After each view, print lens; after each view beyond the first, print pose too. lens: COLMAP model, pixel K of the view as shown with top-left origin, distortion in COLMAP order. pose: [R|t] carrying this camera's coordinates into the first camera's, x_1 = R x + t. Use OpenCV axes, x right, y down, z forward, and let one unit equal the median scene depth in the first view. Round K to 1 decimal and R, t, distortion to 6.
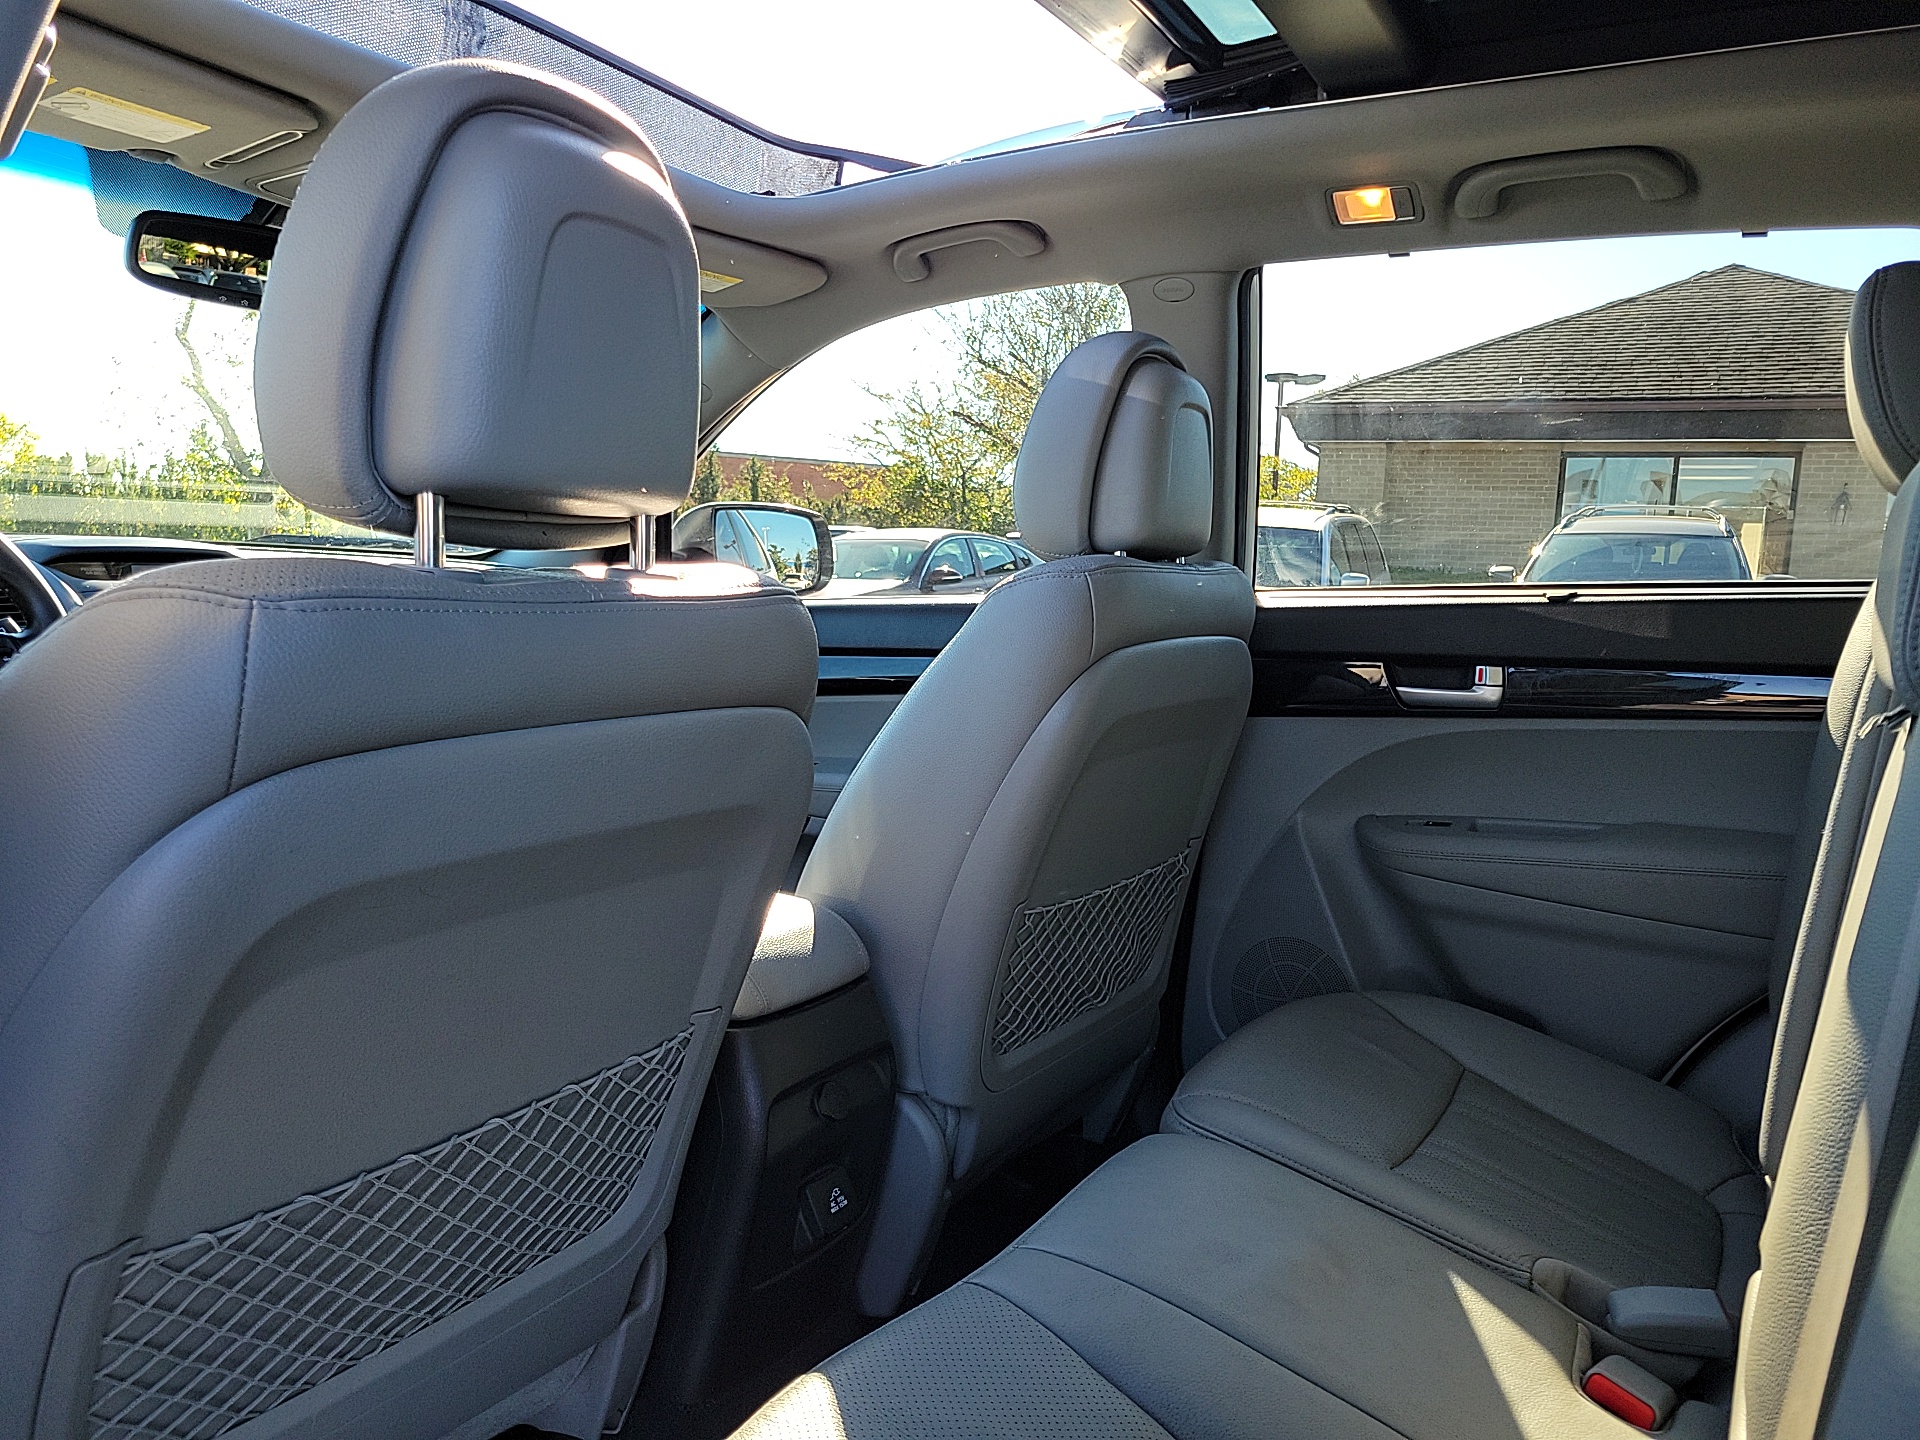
lens RADIAL K [[1464.3, 0, 948.2], [0, 1464.3, 771.8], [0, 0, 1]] dist [0.042097, -0.036598]
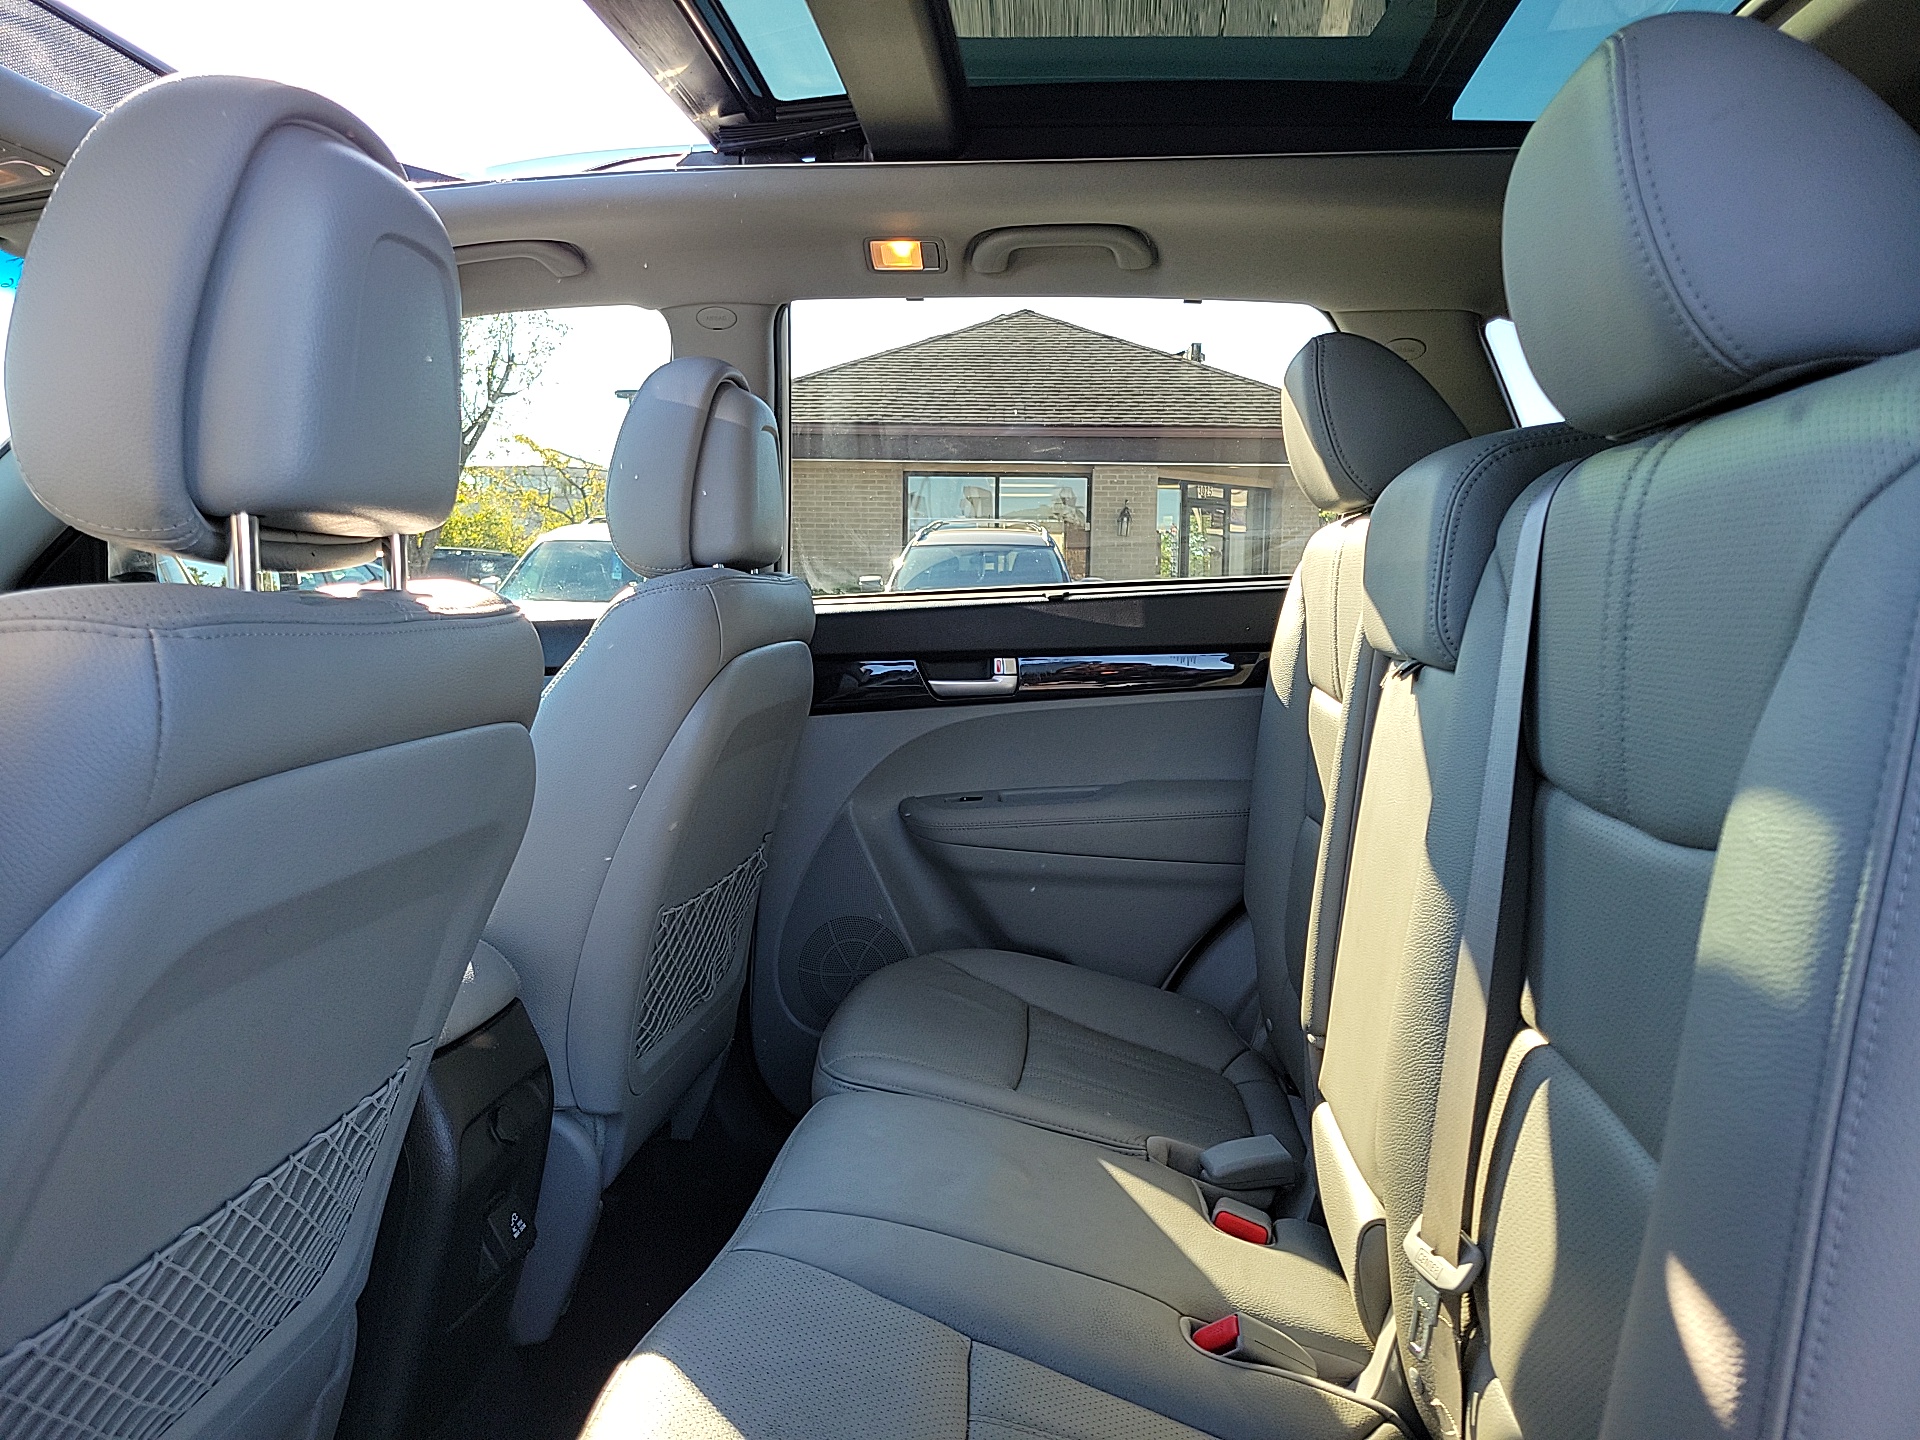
lens RADIAL K [[1464.3, 0, 970.2], [0, 1464.3, 770.3], [0, 0, 1]] dist [0.042097, -0.036598]
pose [[0.901666, -0.082348, 0.424520, -0.180836], [0.087133, 0.996163, 0.008166, 0.005187], [-0.423564, 0.029626, 0.905382, -0.032703]]
